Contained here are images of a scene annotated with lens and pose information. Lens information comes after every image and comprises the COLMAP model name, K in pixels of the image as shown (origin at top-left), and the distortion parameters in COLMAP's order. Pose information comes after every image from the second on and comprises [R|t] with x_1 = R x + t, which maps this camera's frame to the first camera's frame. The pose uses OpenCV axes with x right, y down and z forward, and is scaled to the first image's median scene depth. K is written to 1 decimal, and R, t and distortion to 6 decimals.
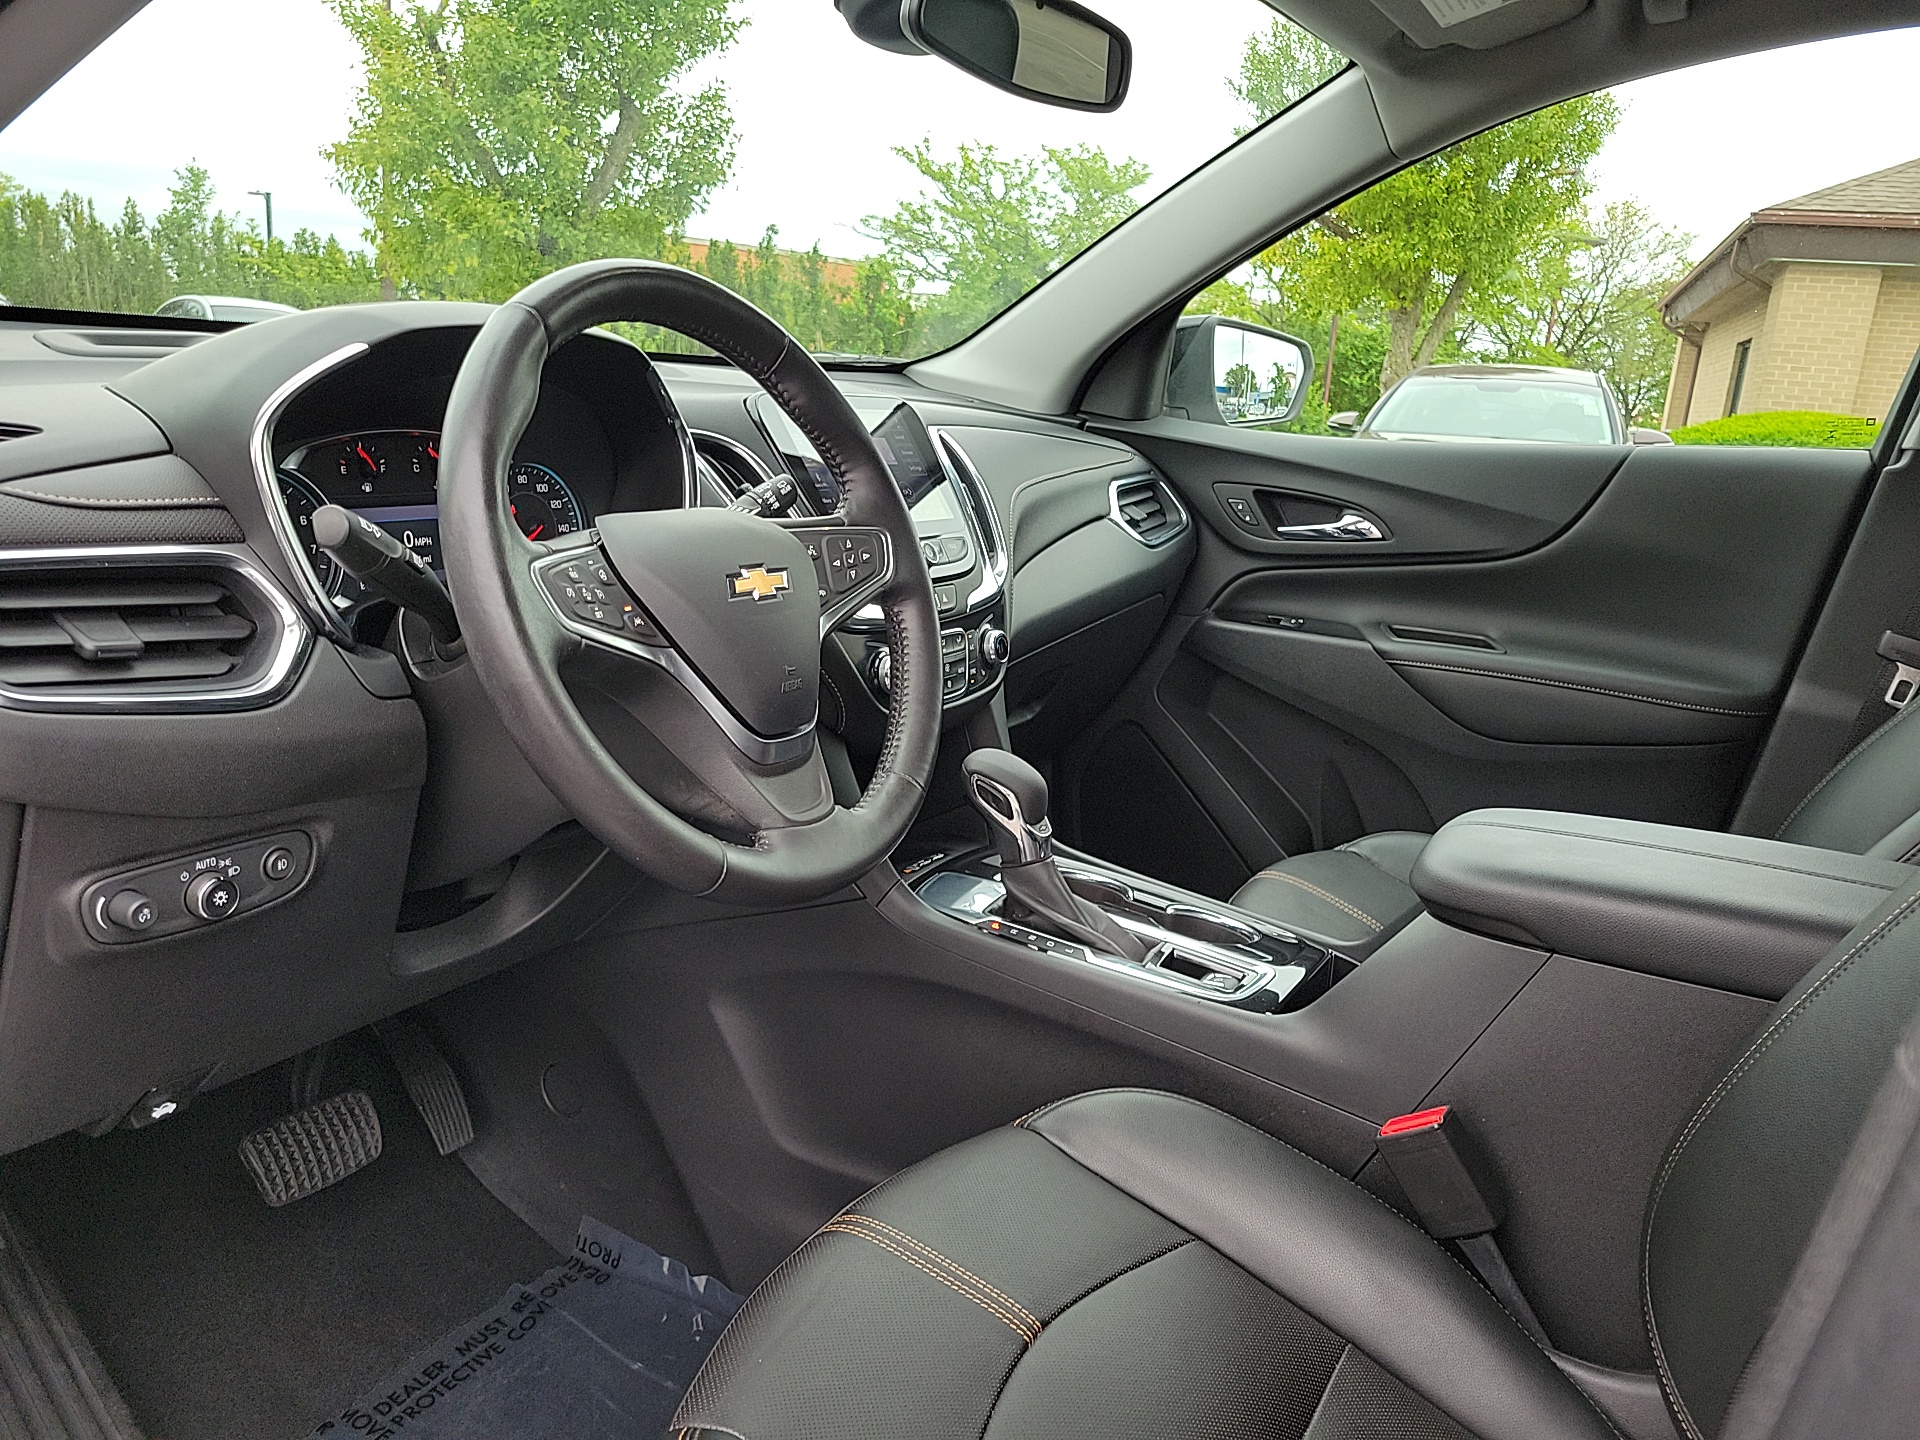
lens RADIAL K [[1461.3, 0, 947.2], [0, 1461.3, 730.2], [0, 0, 1]] dist [0.045896, -0.039914]
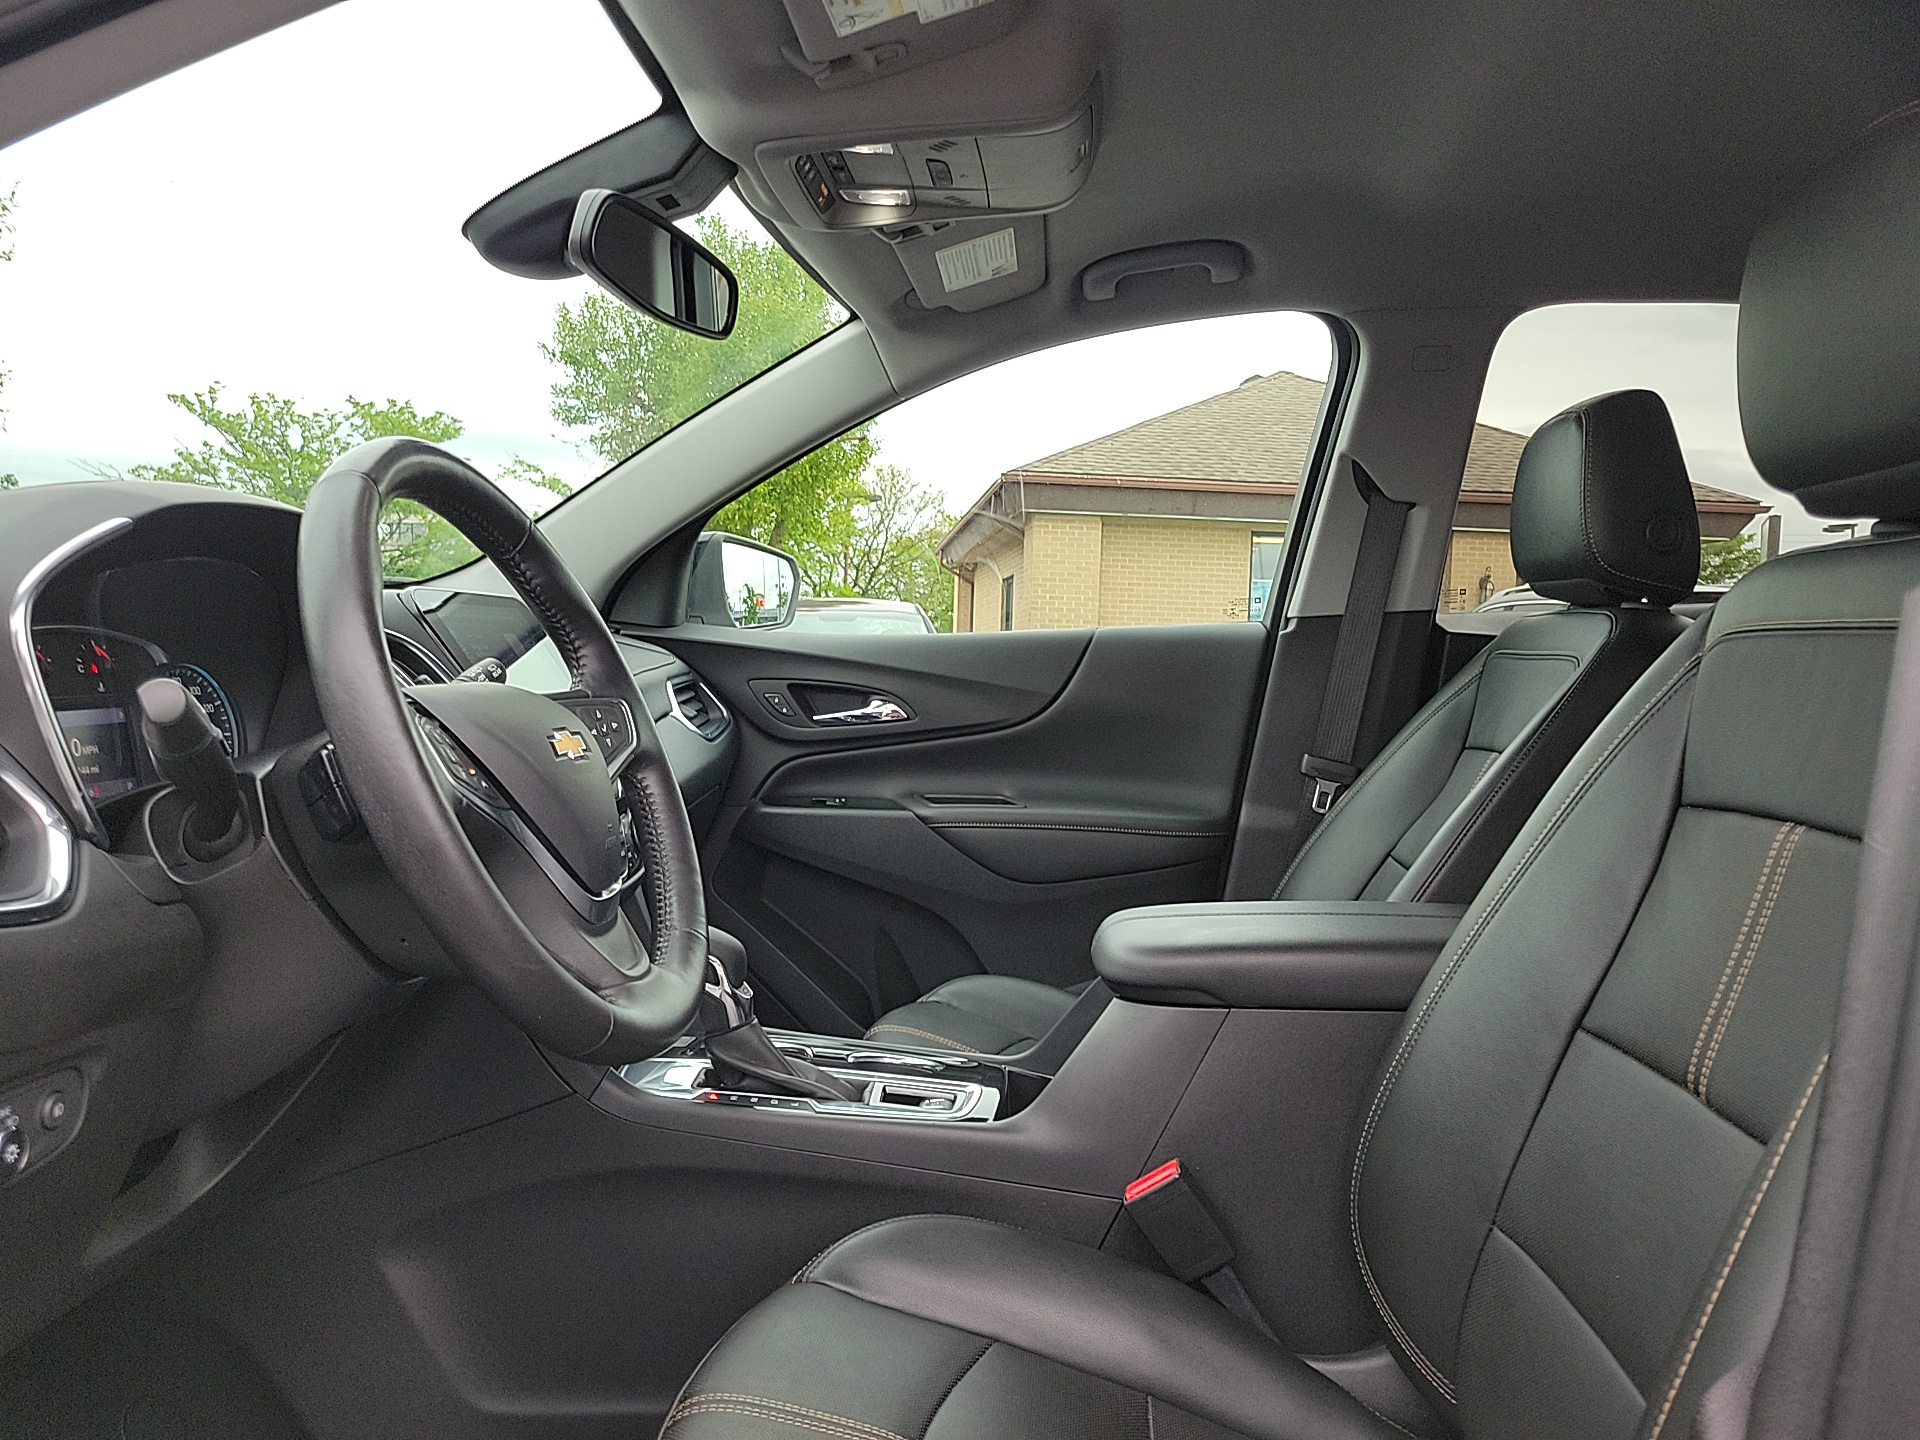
lens RADIAL K [[1461.3, 0, 959.5], [0, 1461.3, 693.0], [0, 0, 1]] dist [0.045896, -0.039914]
pose [[0.893143, -0.059446, 0.445827, -0.190217], [0.142283, 0.977665, -0.154681, 0.033402], [-0.426674, 0.201586, 0.881653, -0.007682]]
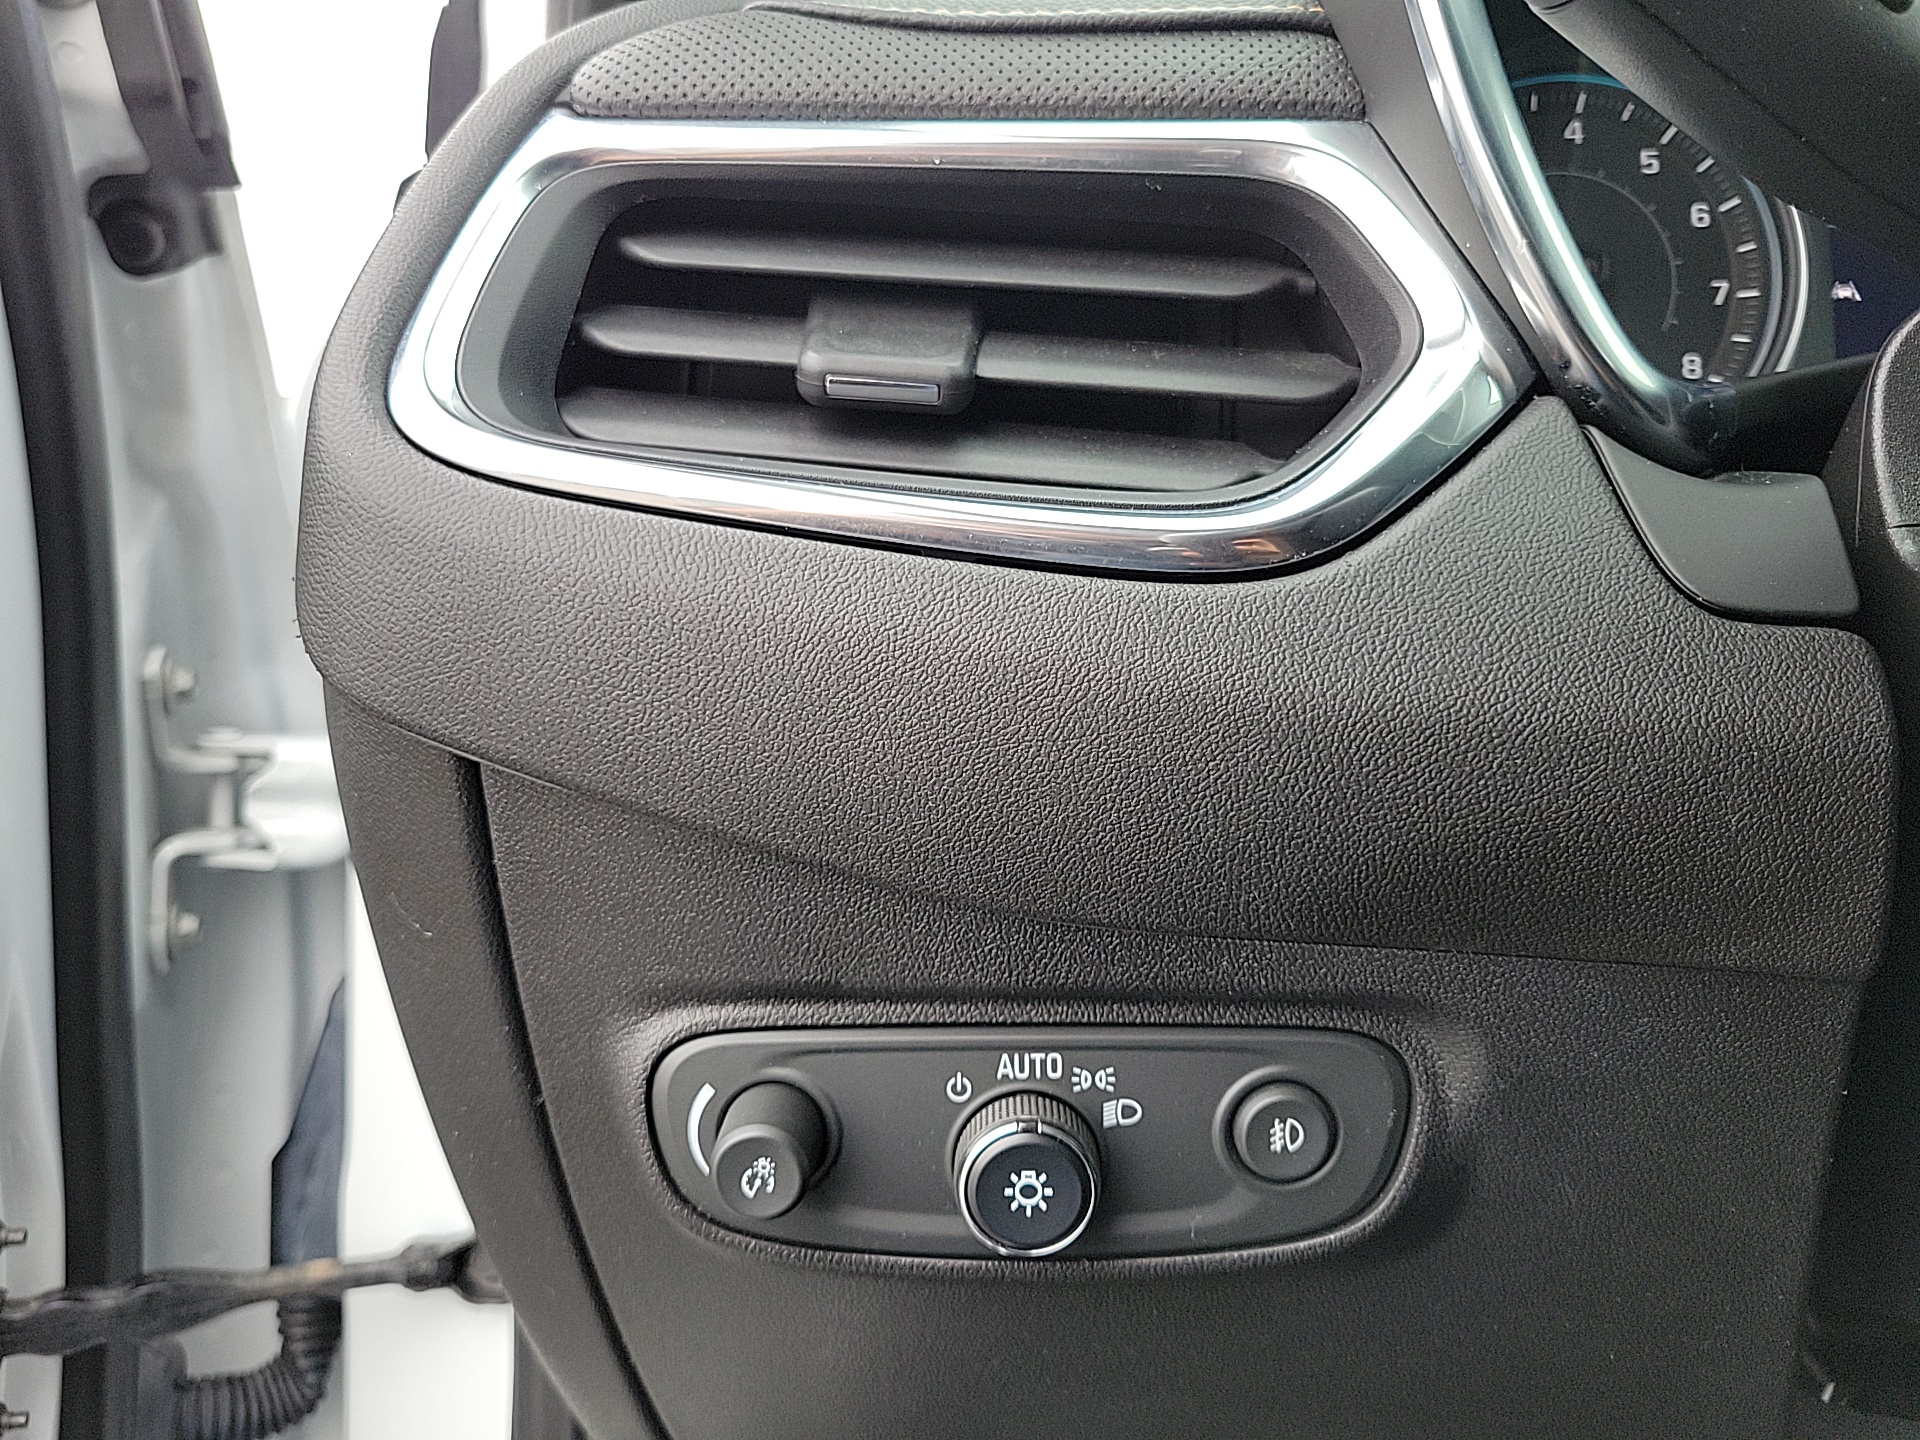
lens RADIAL K [[1461.3, 0, 958.2], [0, 1461.3, 723.6], [0, 0, 1]] dist [0.045896, -0.039914]
pose [[0.486126, 0.048457, -0.872544, -0.122267], [-0.161440, 0.986256, -0.035172, 0.016085], [0.858847, 0.157961, 0.487267, 0.420922]]
